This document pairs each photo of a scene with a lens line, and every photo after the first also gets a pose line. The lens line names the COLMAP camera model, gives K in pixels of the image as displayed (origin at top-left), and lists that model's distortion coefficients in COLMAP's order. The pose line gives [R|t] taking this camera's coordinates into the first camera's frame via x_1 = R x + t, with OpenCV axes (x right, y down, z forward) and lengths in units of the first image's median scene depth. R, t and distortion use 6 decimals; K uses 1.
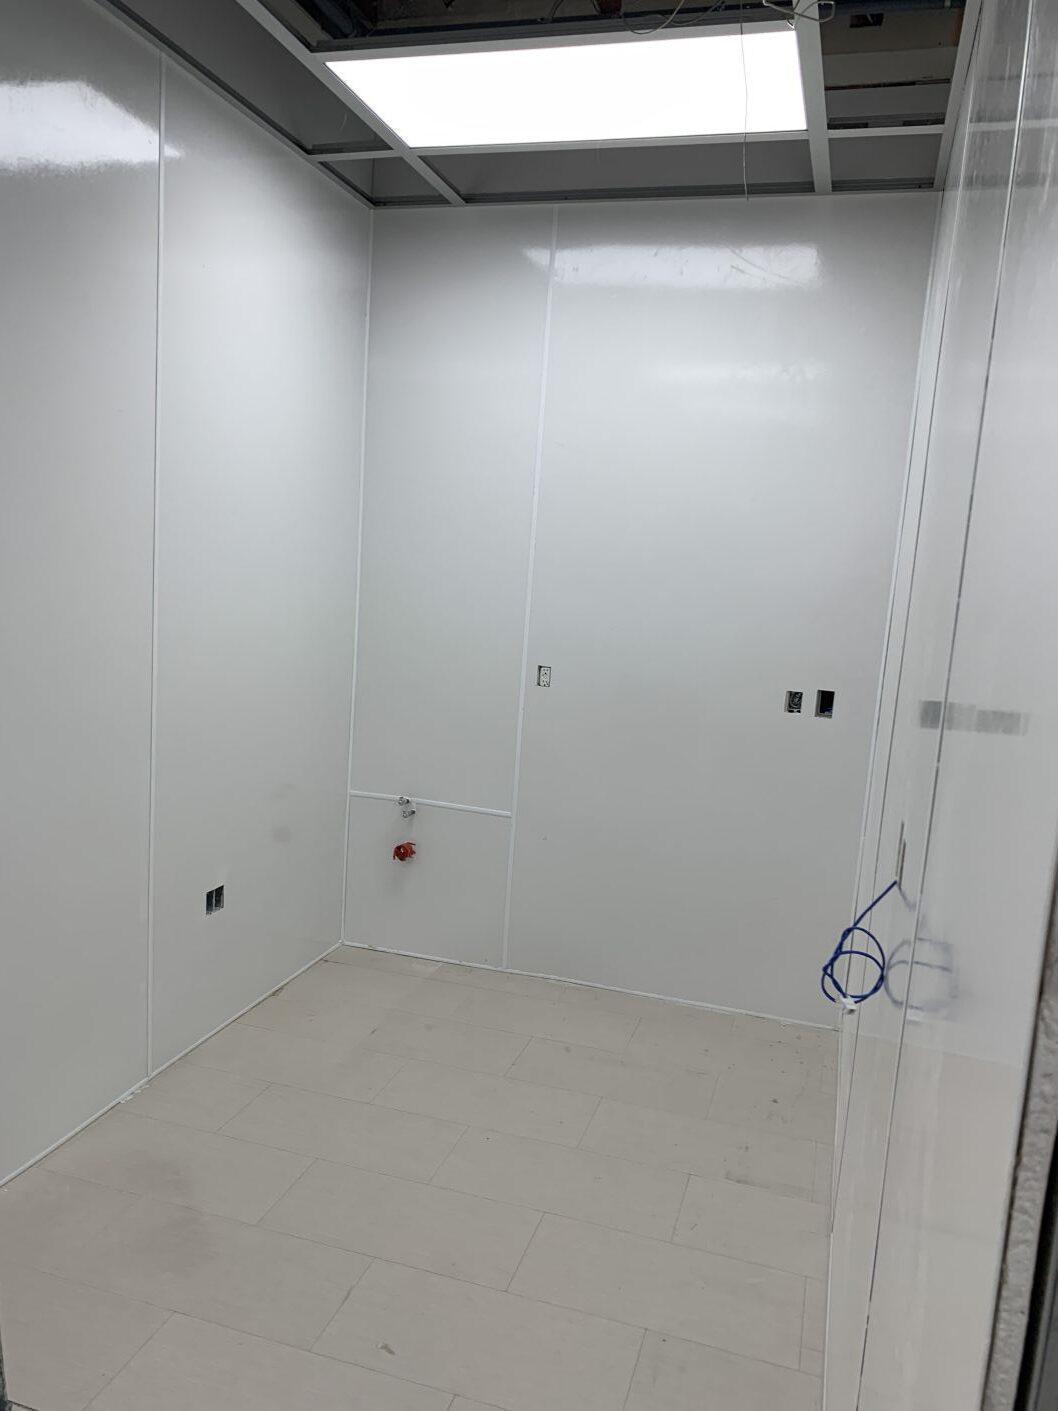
lens RADIAL K [[1078.7, 0, 535.6], [0, 1078.7, 702.8], [0, 0, 1]] dist [0.007836, 0.004916]
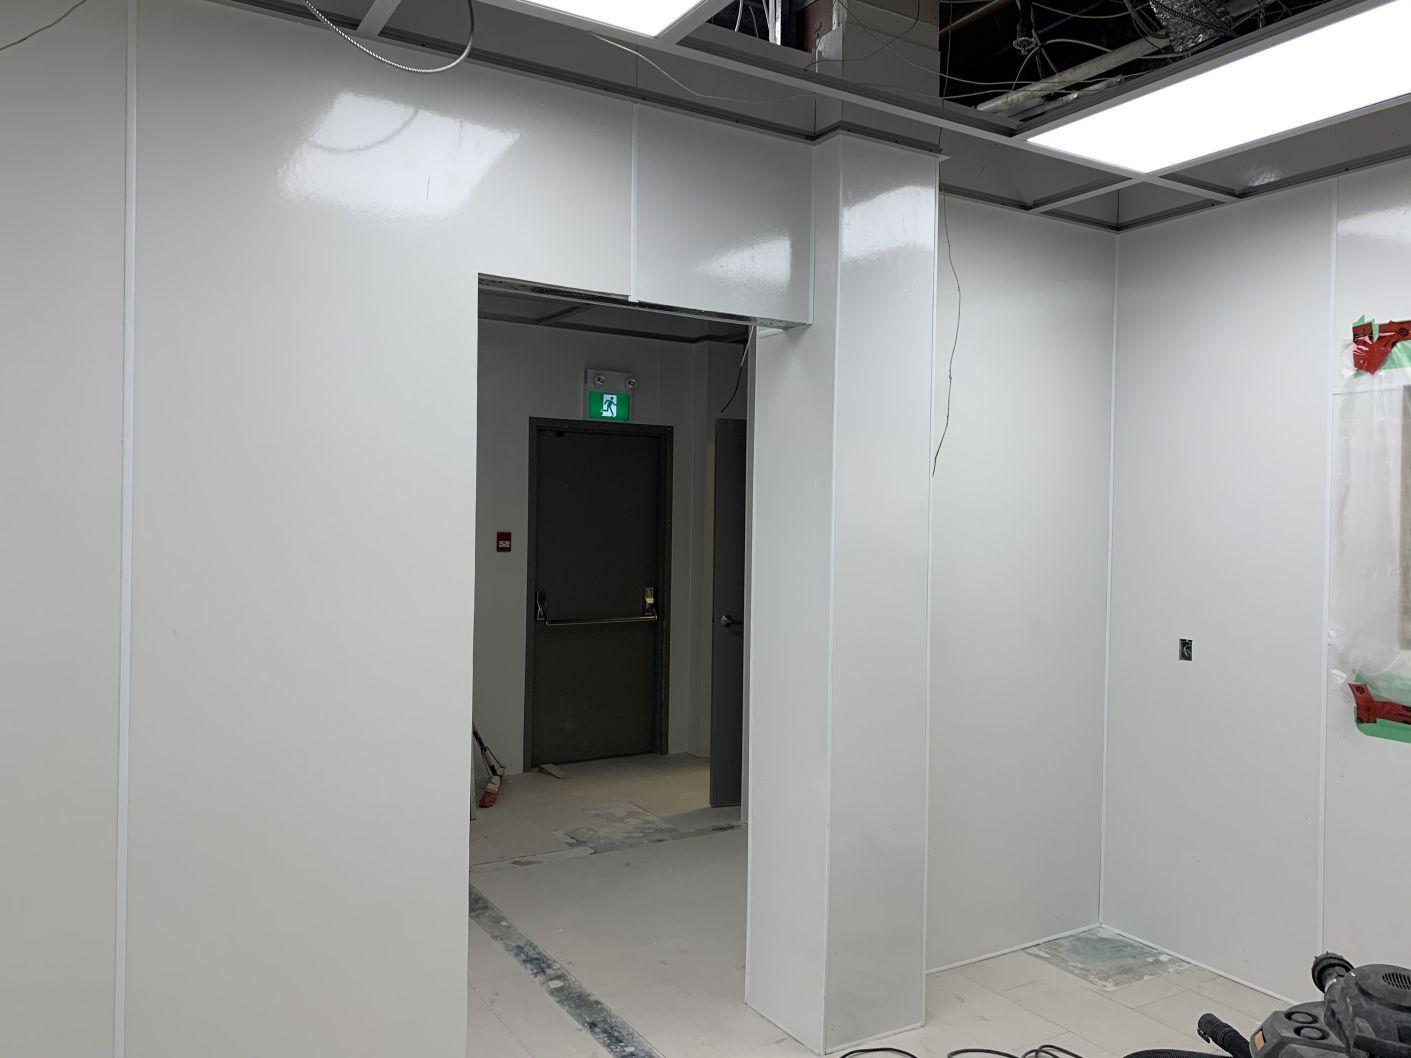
lens RADIAL K [[1078.7, 0, 703.7], [0, 1078.7, 531.2], [0, 0, 1]] dist [0.007836, 0.004916]
pose [[0.767545, -0.051794, -0.638899, 0.220510], [-0.051746, 0.988470, -0.142298, 0.023444], [0.638902, 0.142280, 0.756016, -0.063119]]
